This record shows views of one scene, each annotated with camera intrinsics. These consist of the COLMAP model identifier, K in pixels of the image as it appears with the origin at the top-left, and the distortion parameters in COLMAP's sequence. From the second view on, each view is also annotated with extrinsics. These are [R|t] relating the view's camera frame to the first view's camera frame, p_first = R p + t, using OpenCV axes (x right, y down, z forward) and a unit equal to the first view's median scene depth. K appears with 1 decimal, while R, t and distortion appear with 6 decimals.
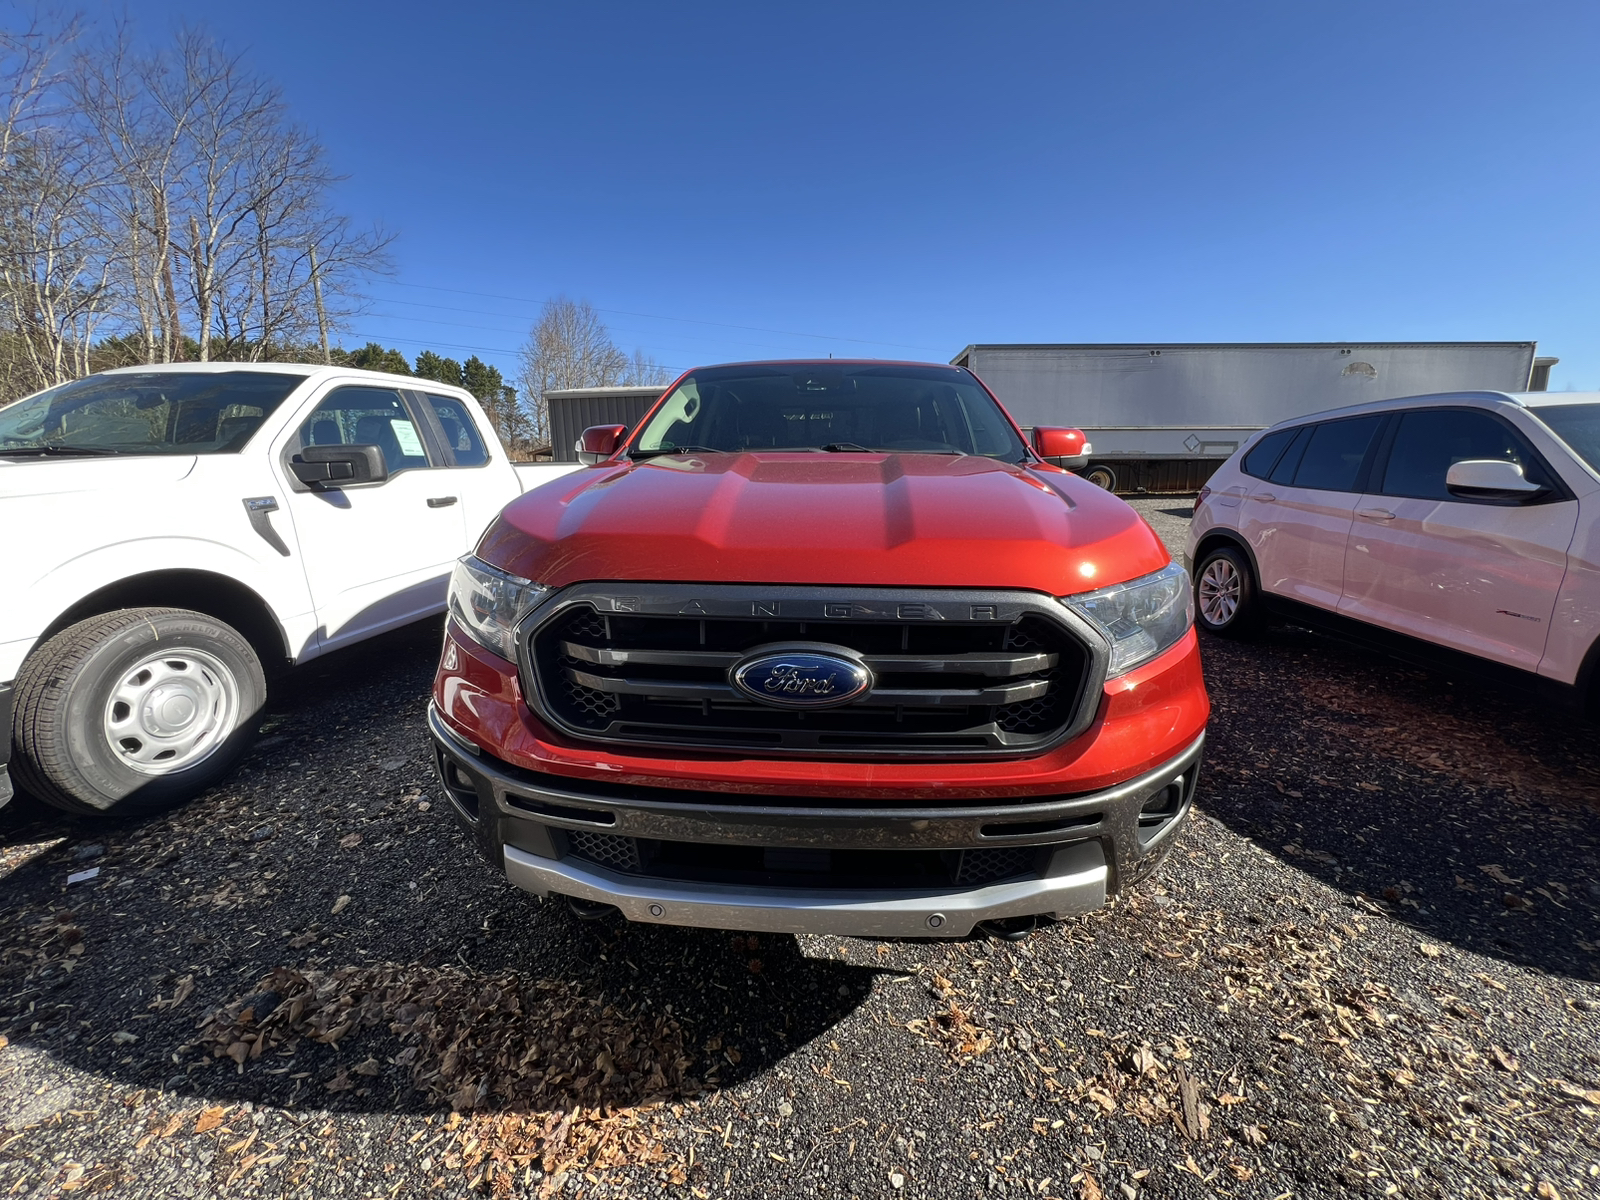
lens RADIAL K [[638.1, 0, 798.5], [0, 638.1, 596.9], [0, 0, 1]] dist [0.000435, -0.000203]
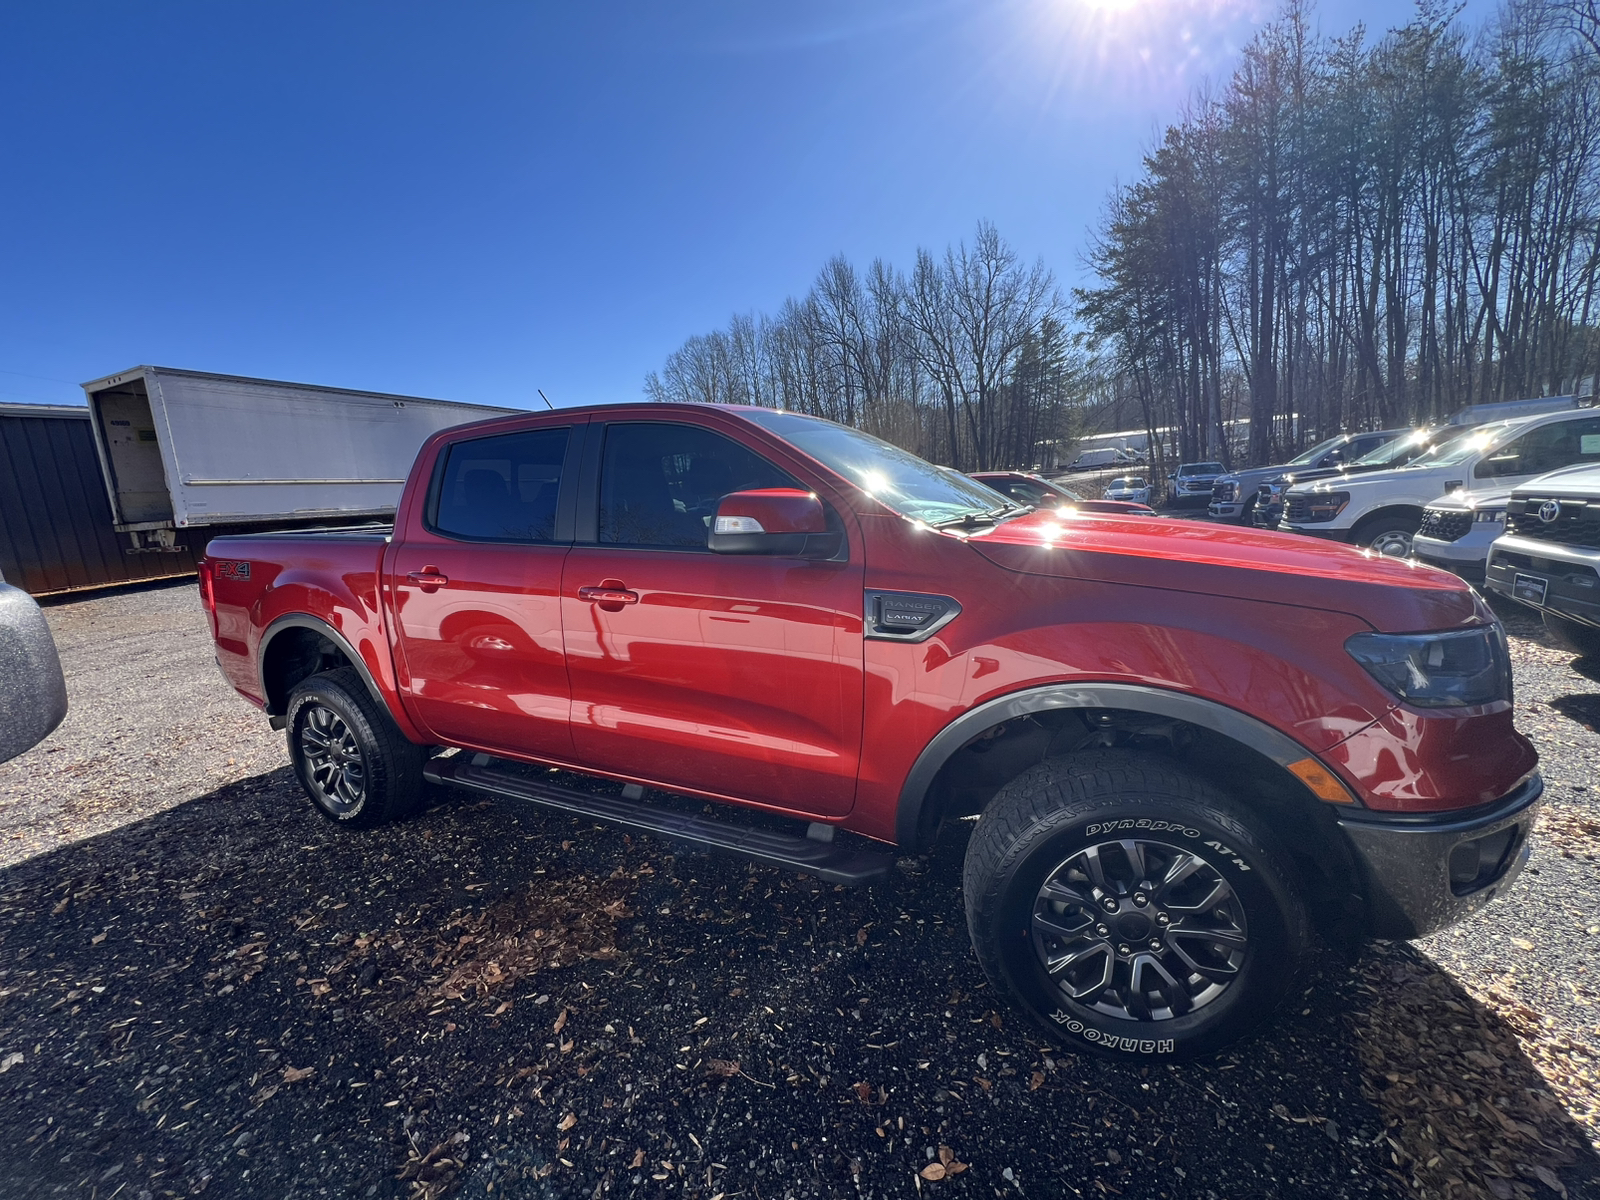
lens RADIAL K [[638.1, 0, 798.5], [0, 638.1, 596.9], [0, 0, 1]] dist [0.000435, -0.000203]
pose [[0.375150, -0.171436, 0.910973, -0.783530], [0.240274, 0.967145, 0.083059, -0.189745], [-0.895283, 0.187723, 0.404016, 0.659243]]
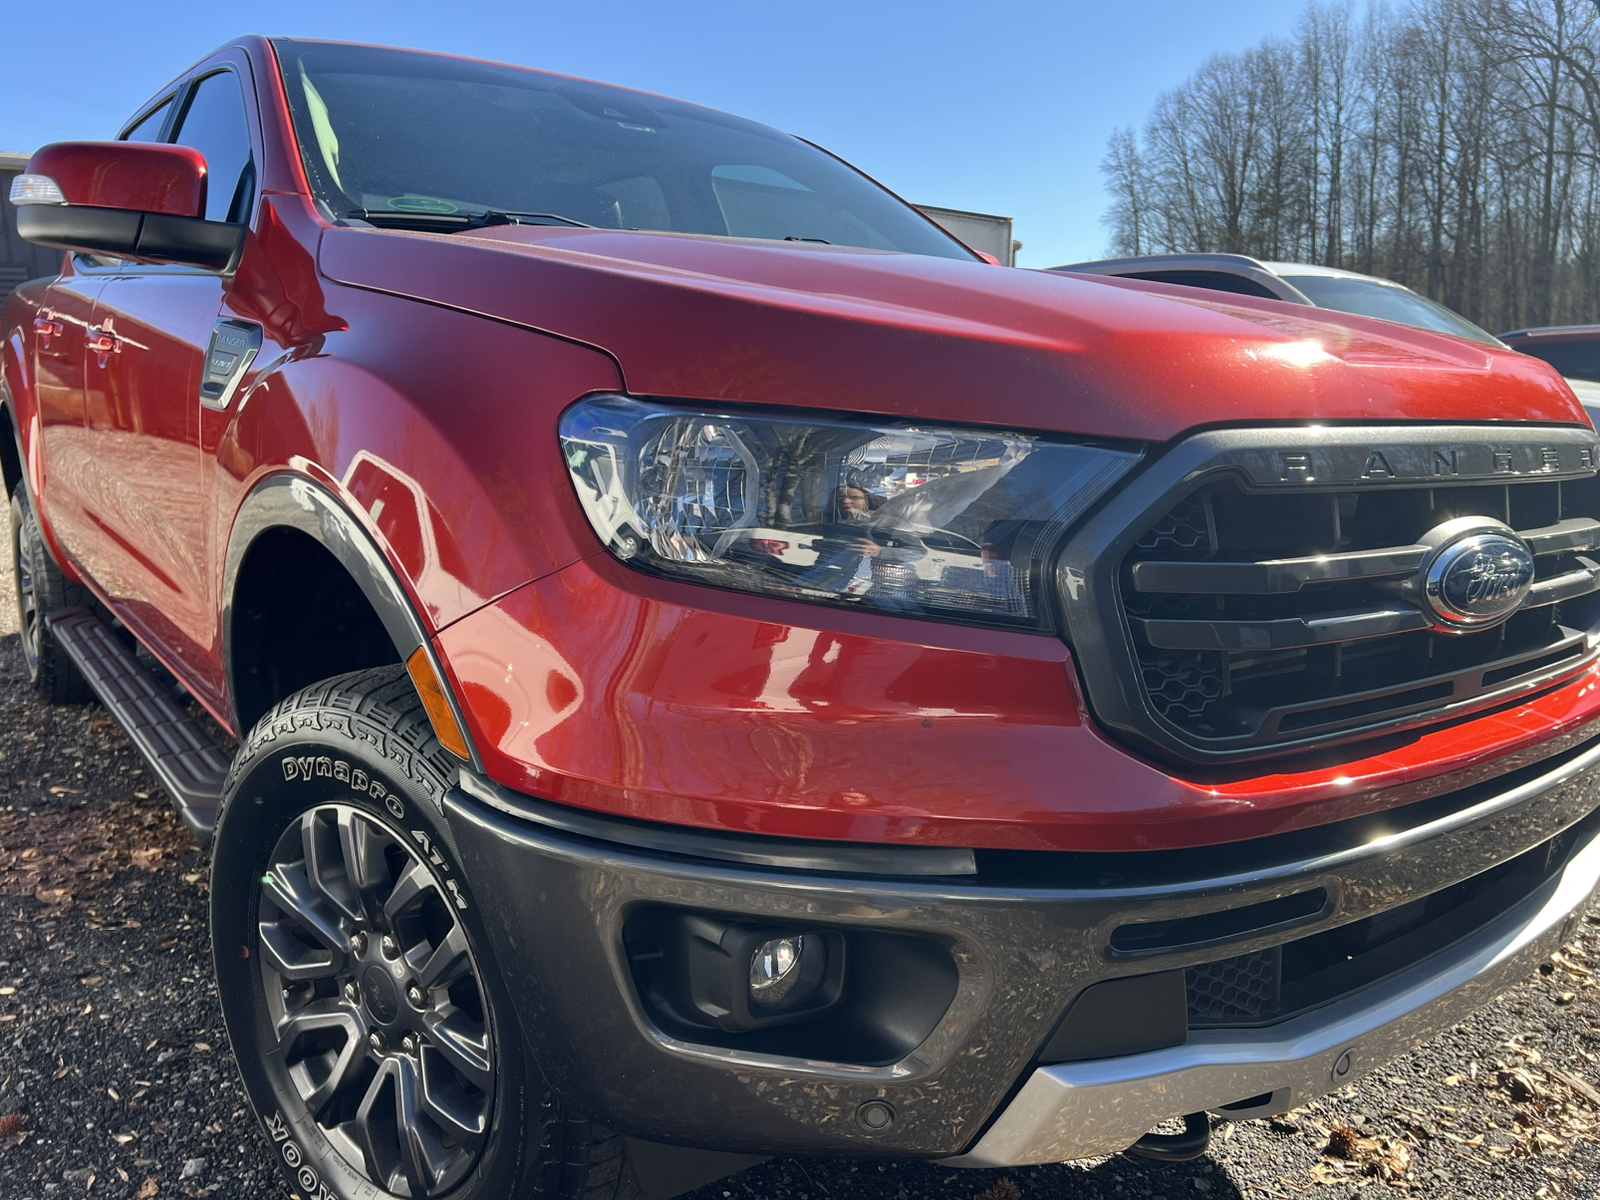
lens RADIAL K [[1208.4, 0, 794.5], [0, 1208.4, 593.4], [0, 0, 1]] dist [0.069025, -0.073298]
pose [[0.756506, -0.097870, 0.646622, -0.444739], [0.109646, 0.993724, 0.022127, 0.016197], [-0.644730, 0.054161, 0.762489, 0.192374]]
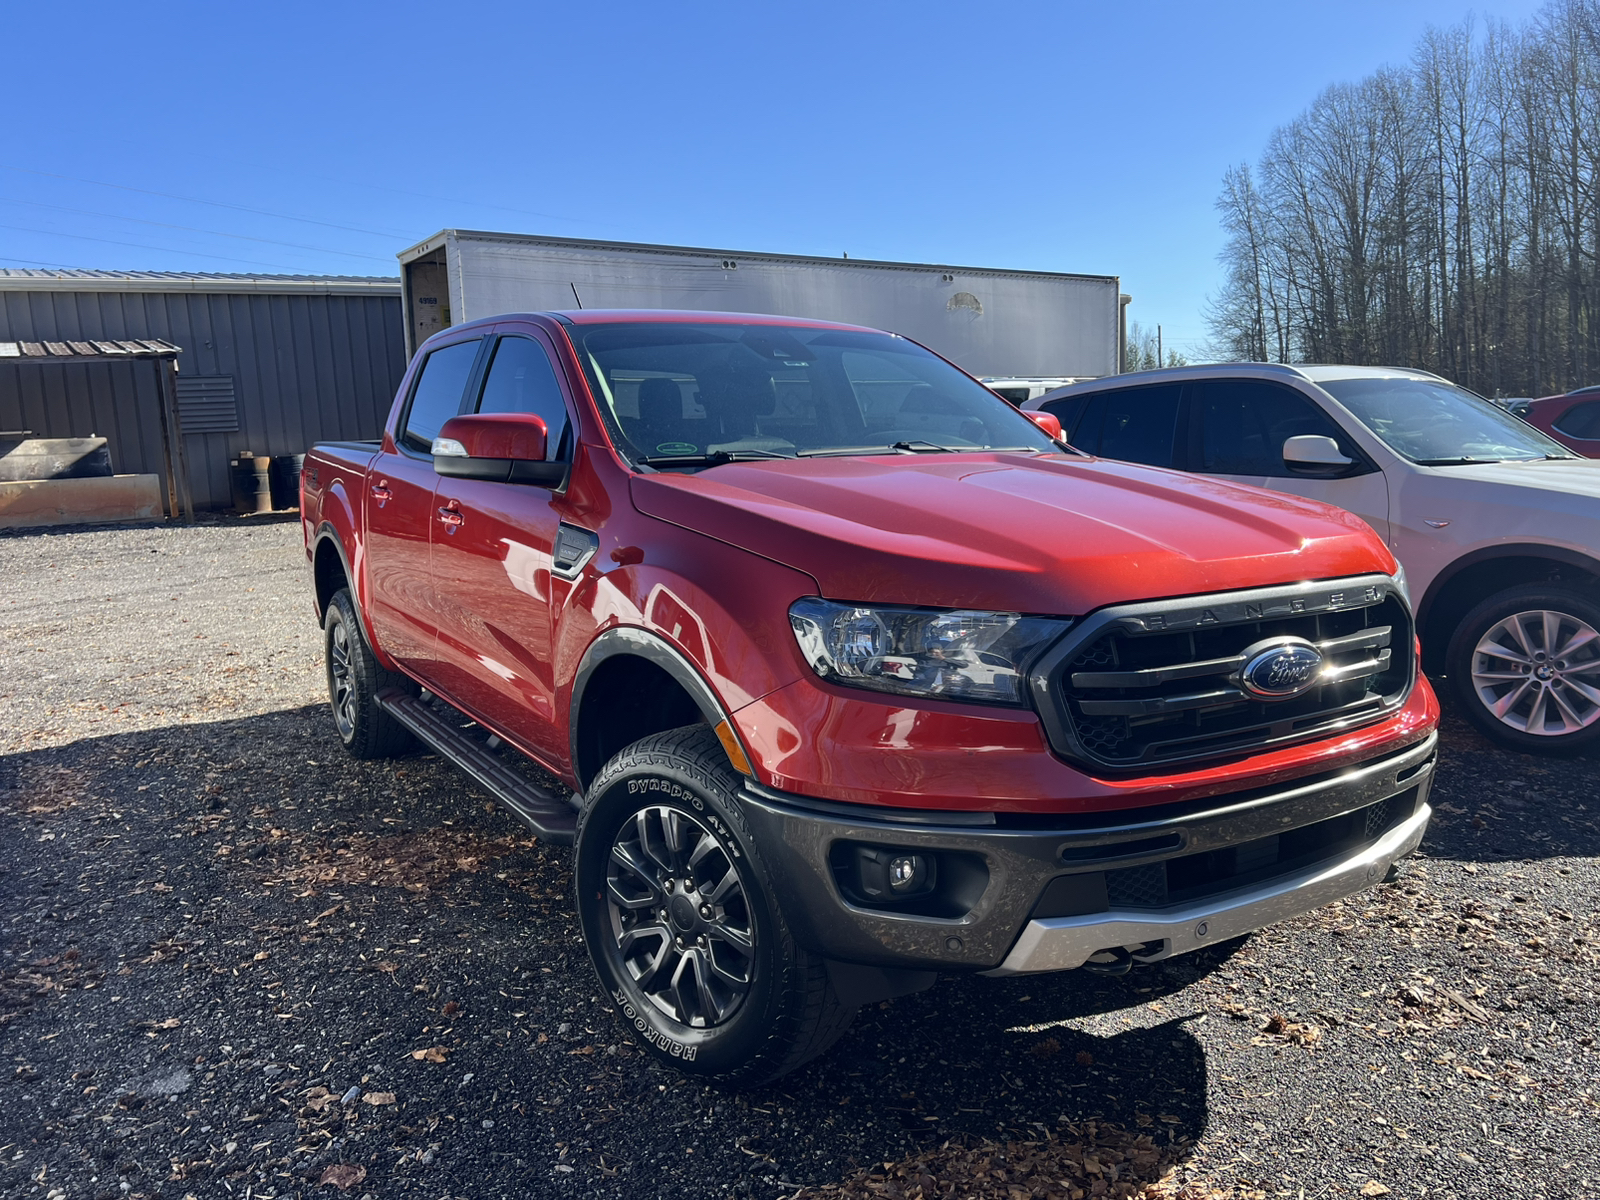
lens RADIAL K [[1208.4, 0, 794.5], [0, 1208.4, 593.4], [0, 0, 1]] dist [0.069025, -0.073298]
pose [[0.815730, -0.096798, 0.570277, -0.674074], [0.138682, 0.989872, -0.030352, -0.020408], [-0.561563, 0.103846, 0.820892, -0.096430]]
